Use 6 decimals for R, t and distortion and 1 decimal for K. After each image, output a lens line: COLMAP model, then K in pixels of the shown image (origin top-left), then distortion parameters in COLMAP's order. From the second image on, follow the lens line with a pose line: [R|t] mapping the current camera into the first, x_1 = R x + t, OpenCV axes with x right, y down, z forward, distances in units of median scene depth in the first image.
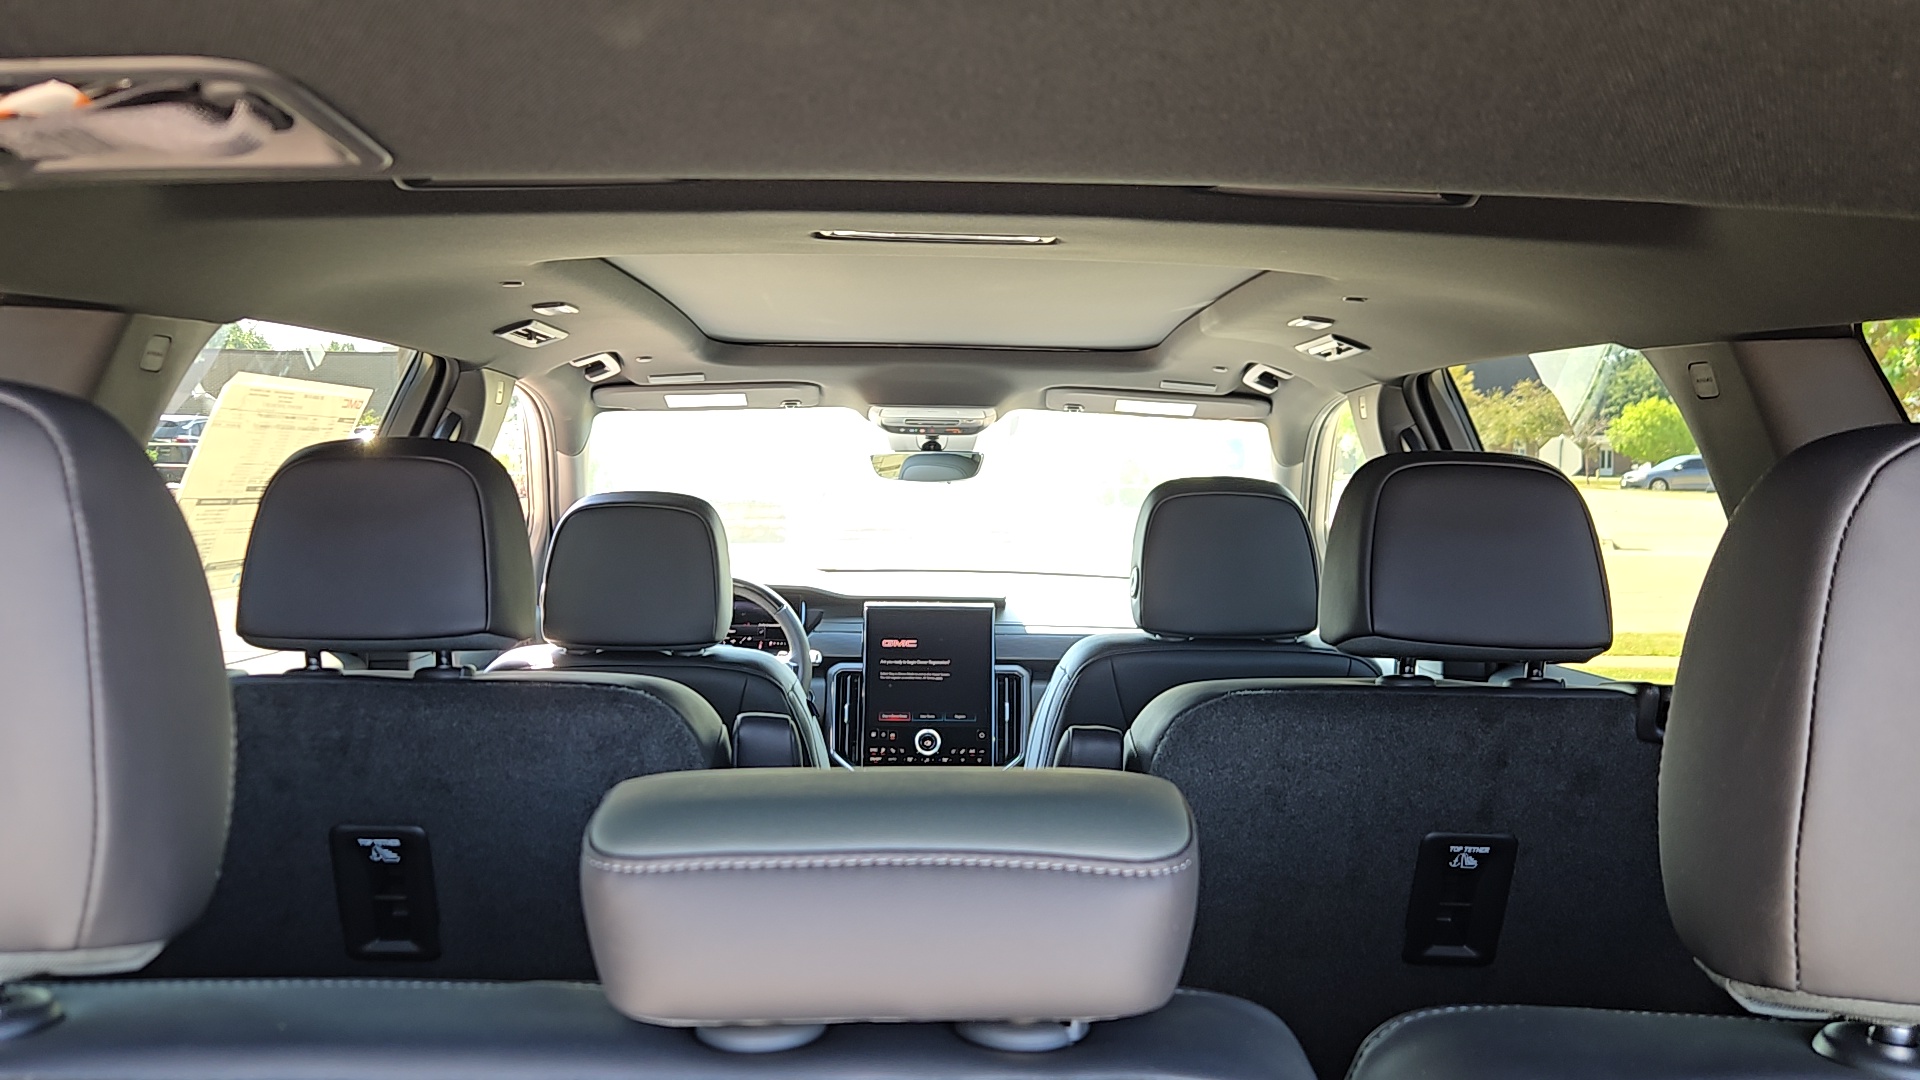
lens RADIAL K [[1606.0, 0, 962.0], [0, 1606.0, 551.5], [0, 0, 1]] dist [0.009006, -0.015936]
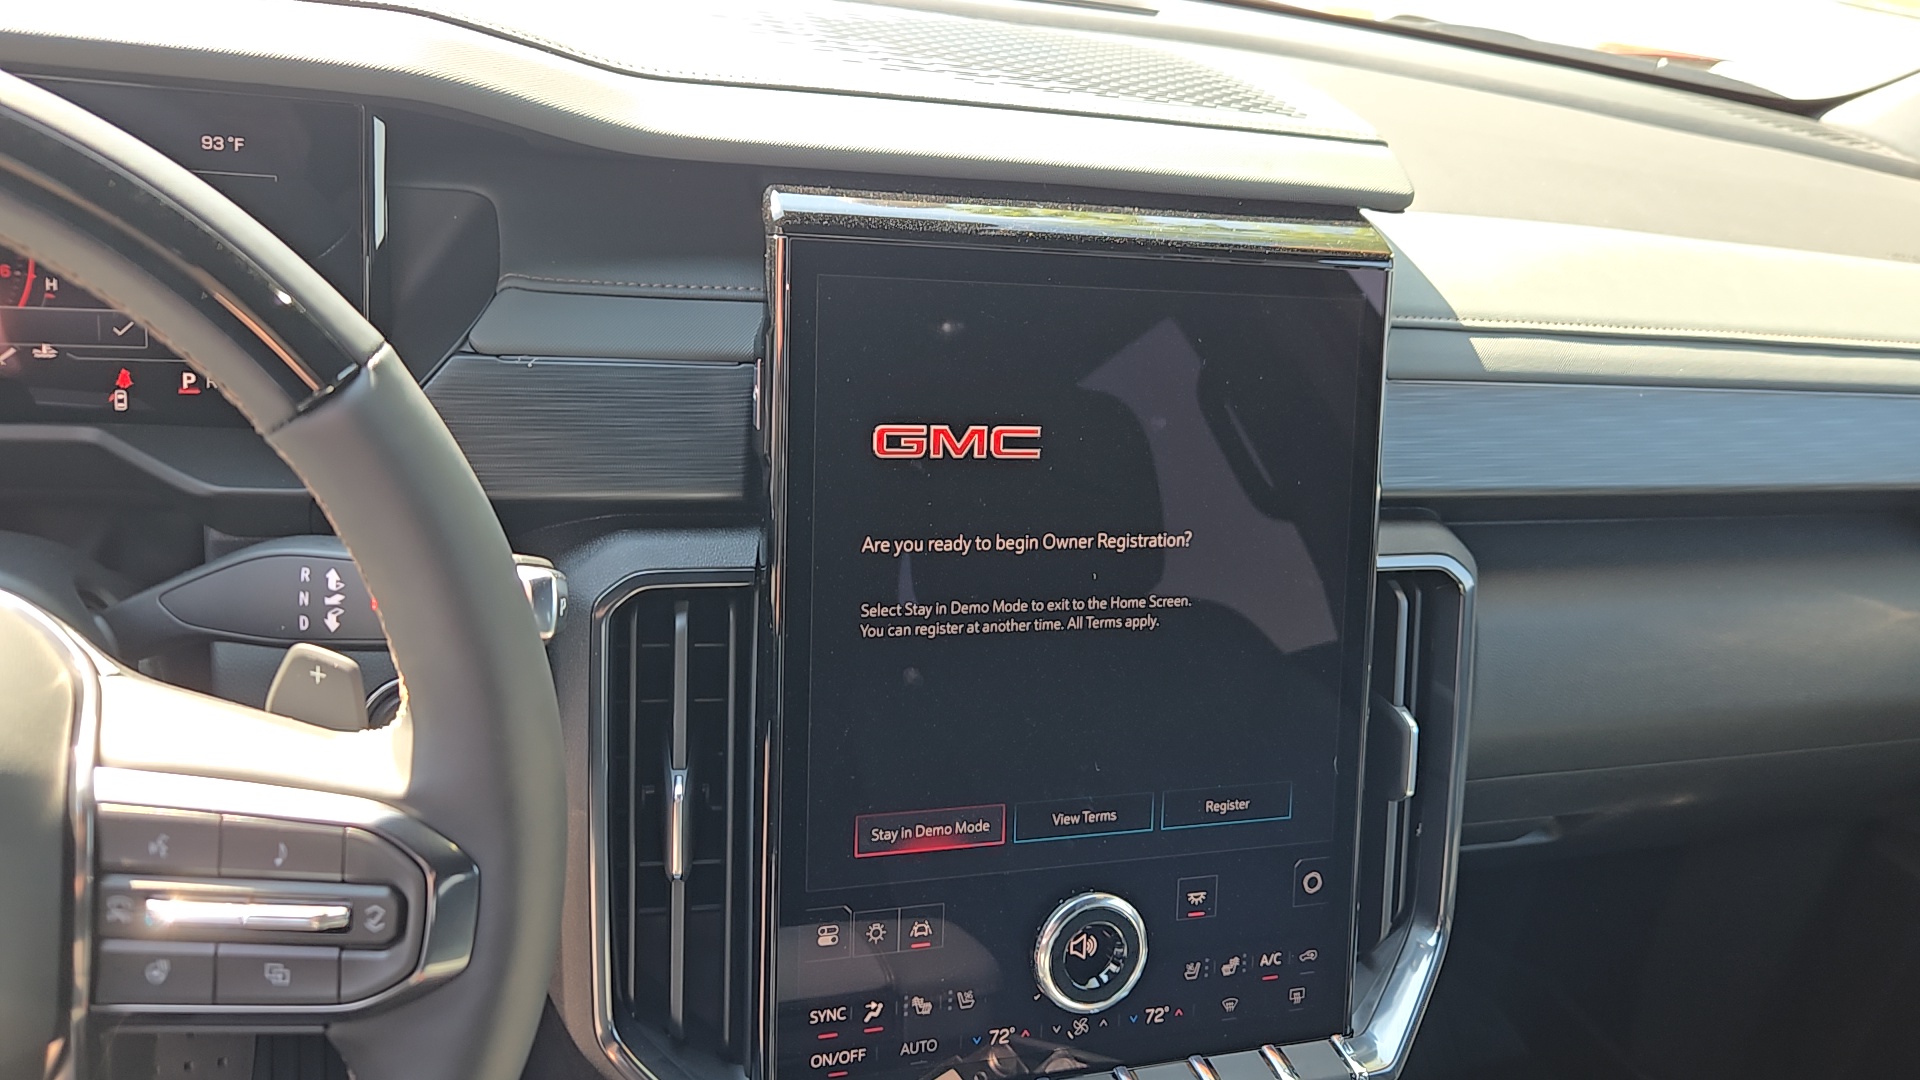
lens RADIAL K [[1606.0, 0, 953.1], [0, 1606.0, 525.6], [0, 0, 1]] dist [0.009006, -0.015936]
pose [[0.939885, -0.017677, 0.341032, -0.102719], [-0.119832, 0.918081, 0.377845, -0.003885], [-0.319774, -0.395998, 0.860773, 0.834097]]
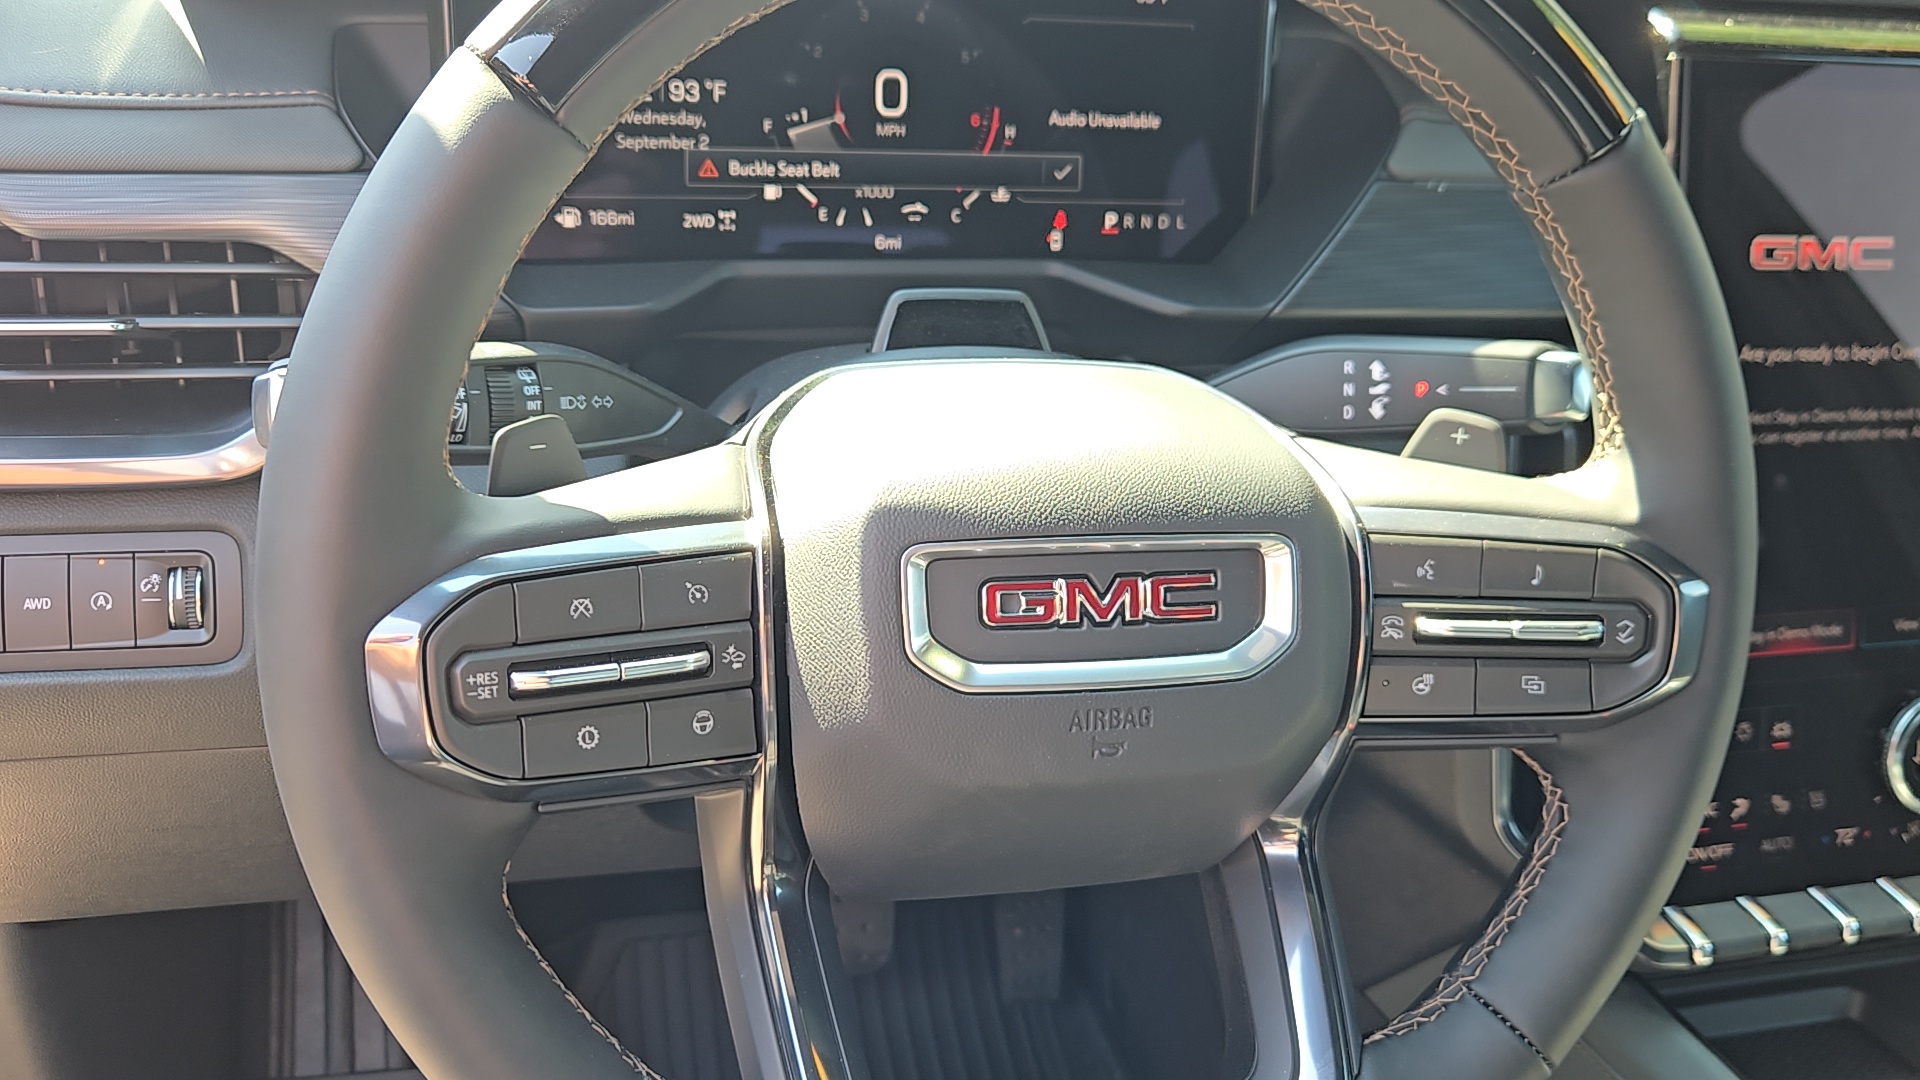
lens RADIAL K [[1606.0, 0, 955.2], [0, 1606.0, 515.8], [0, 0, 1]] dist [0.009006, -0.015936]
pose [[0.965890, -0.047745, 0.254514, -0.189038], [-0.057203, 0.919237, 0.389526, 0.017143], [-0.252557, -0.390798, 0.885151, 0.841313]]
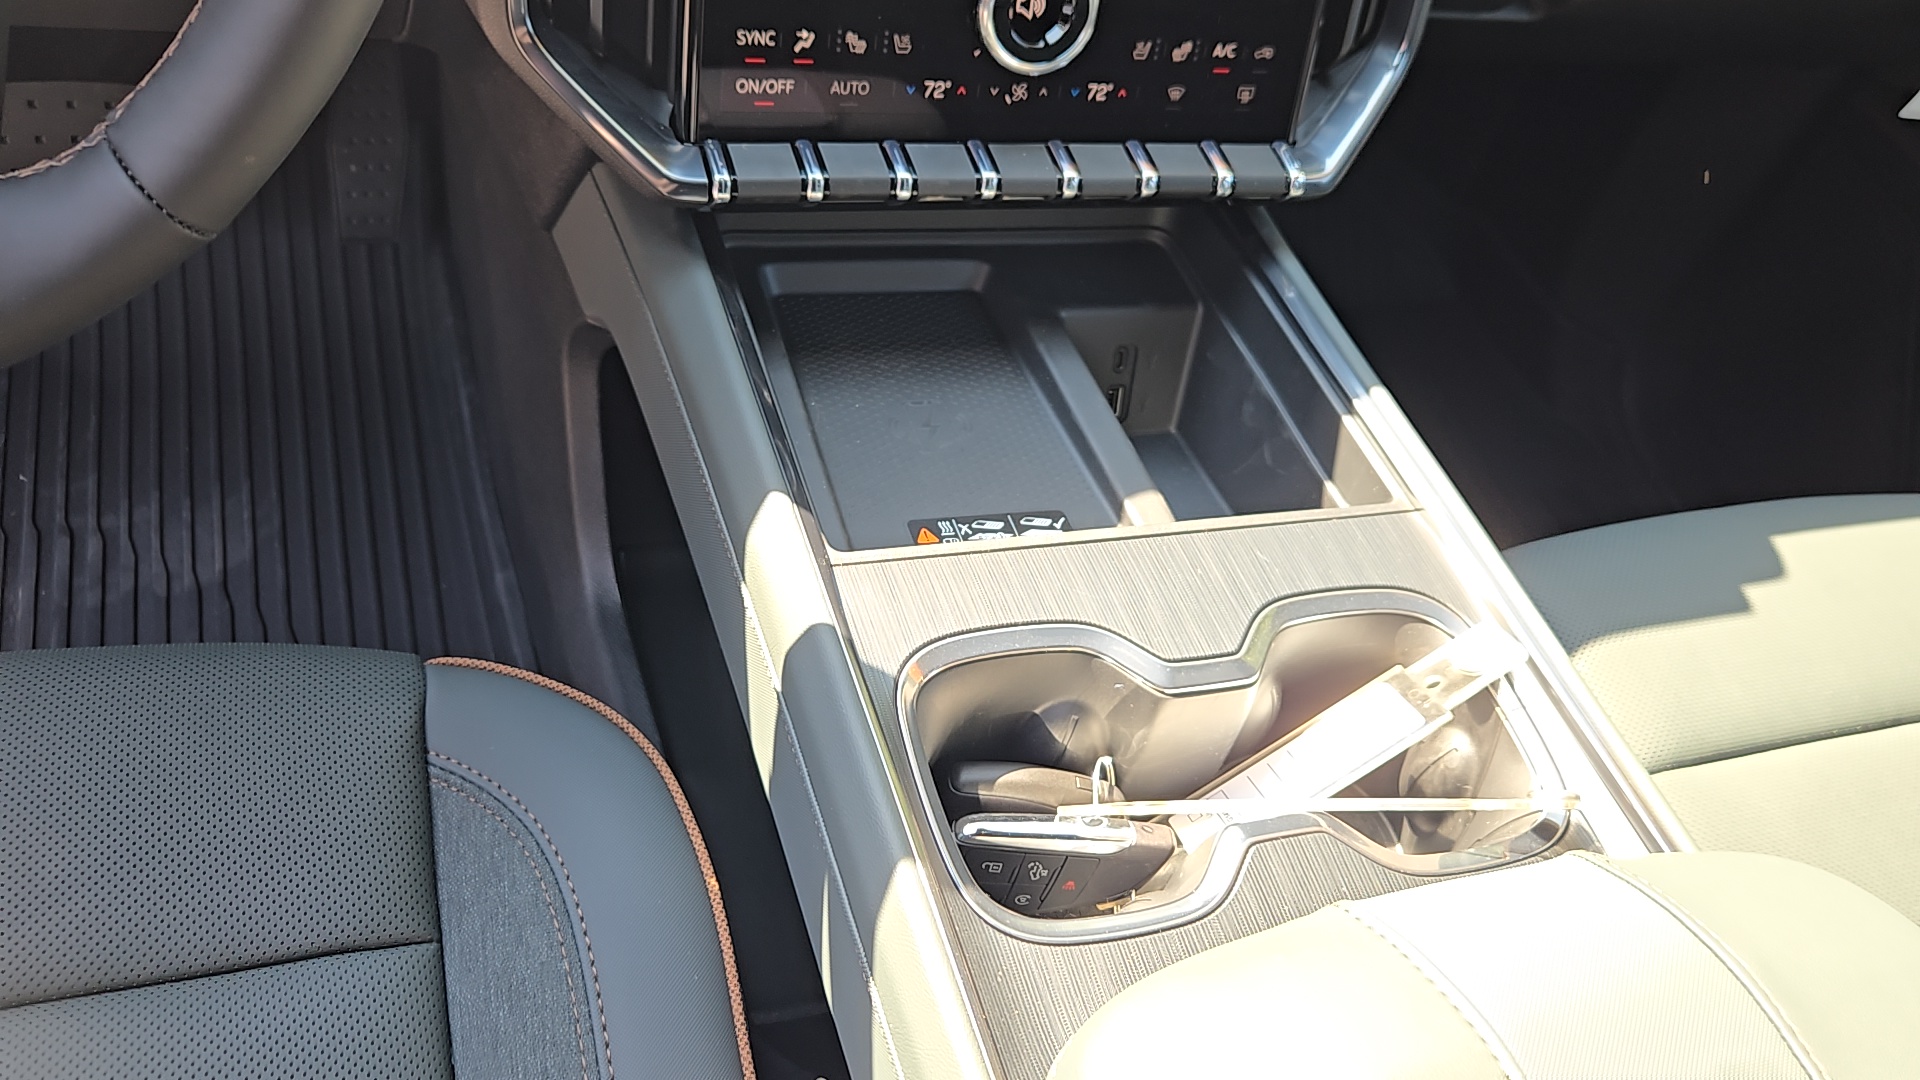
lens RADIAL K [[1606.0, 0, 938.1], [0, 1606.0, 523.8], [0, 0, 1]] dist [0.009006, -0.015936]
pose [[0.938363, -0.079686, 0.336340, -0.098817], [-0.197630, 0.674630, 0.711208, 0.026665], [-0.283578, -0.733842, 0.617300, 0.822291]]
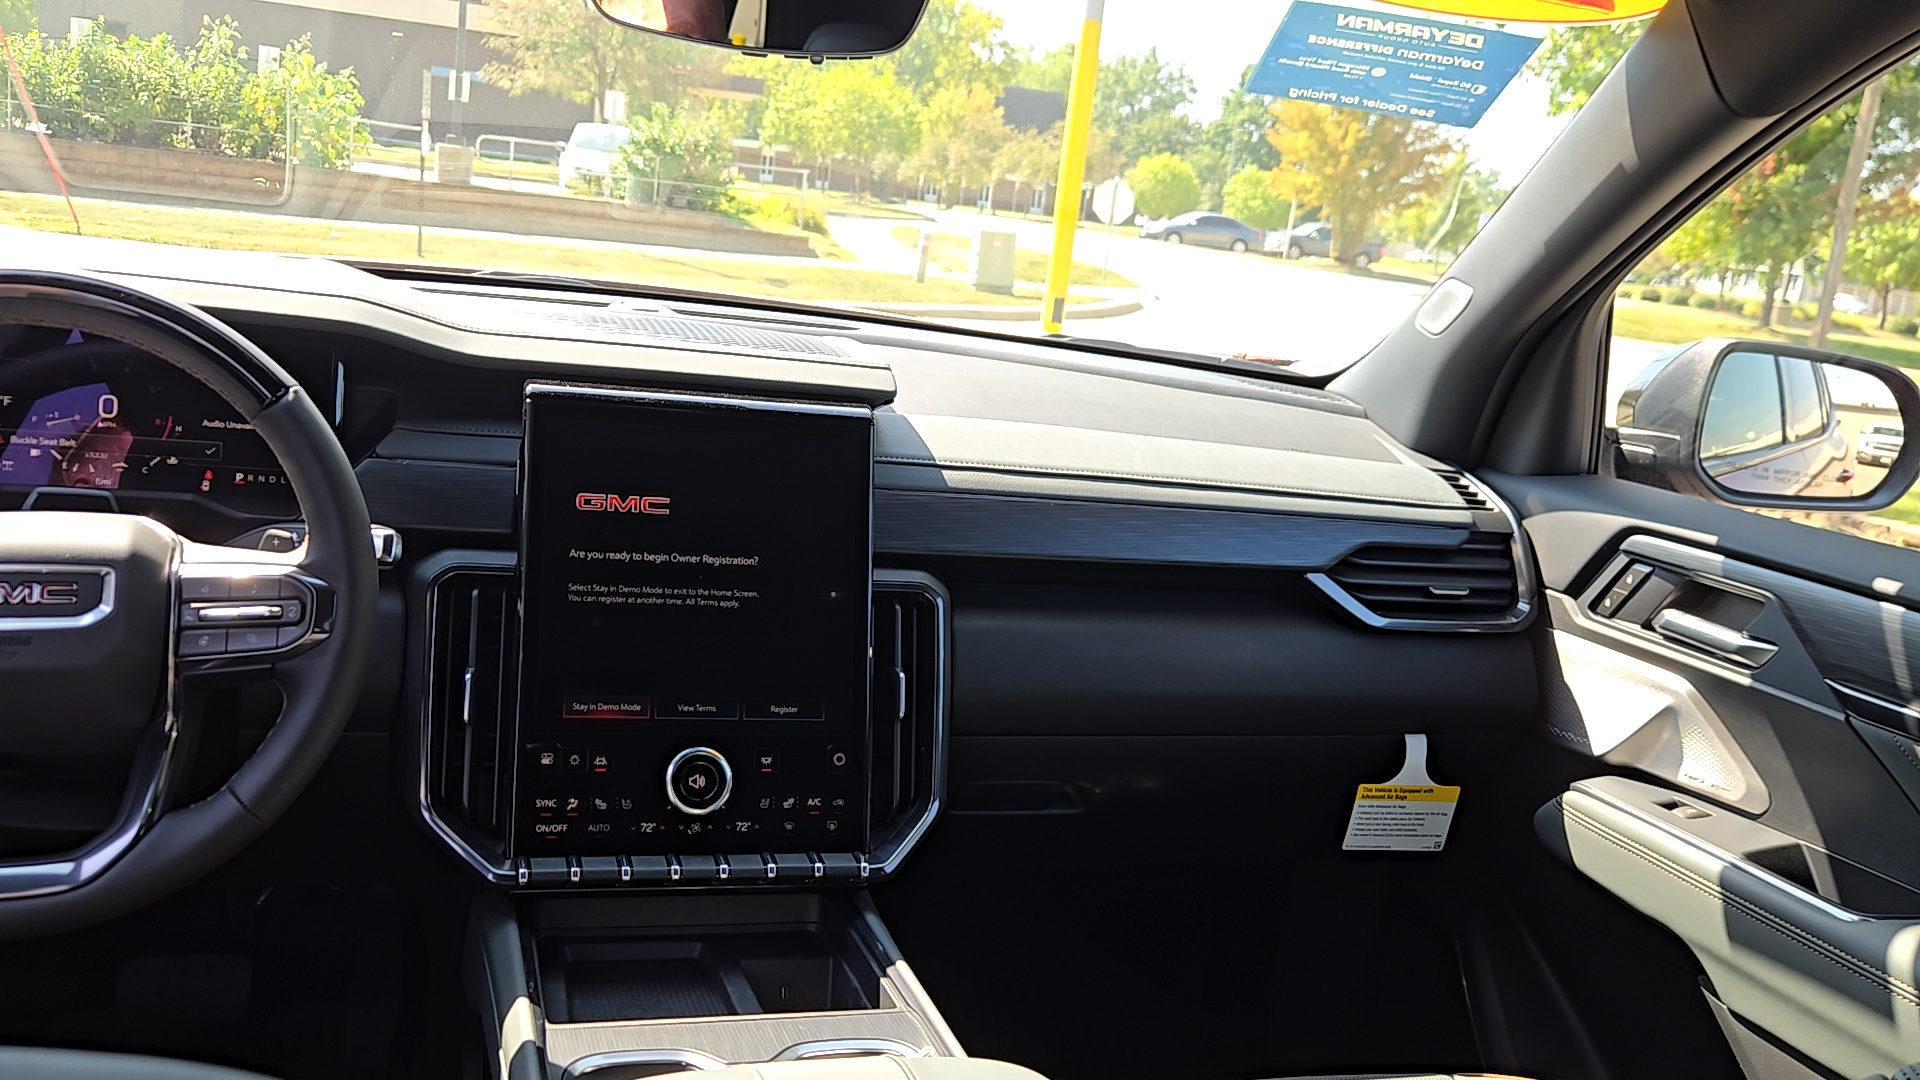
lens RADIAL K [[1606.0, 0, 962.6], [0, 1606.0, 526.9], [0, 0, 1]] dist [0.009006, -0.015936]
pose [[0.951274, 0.039332, 0.305828, -0.076842], [-0.088425, 0.984971, 0.148371, 0.001532], [-0.295396, -0.168184, 0.940455, 0.631291]]
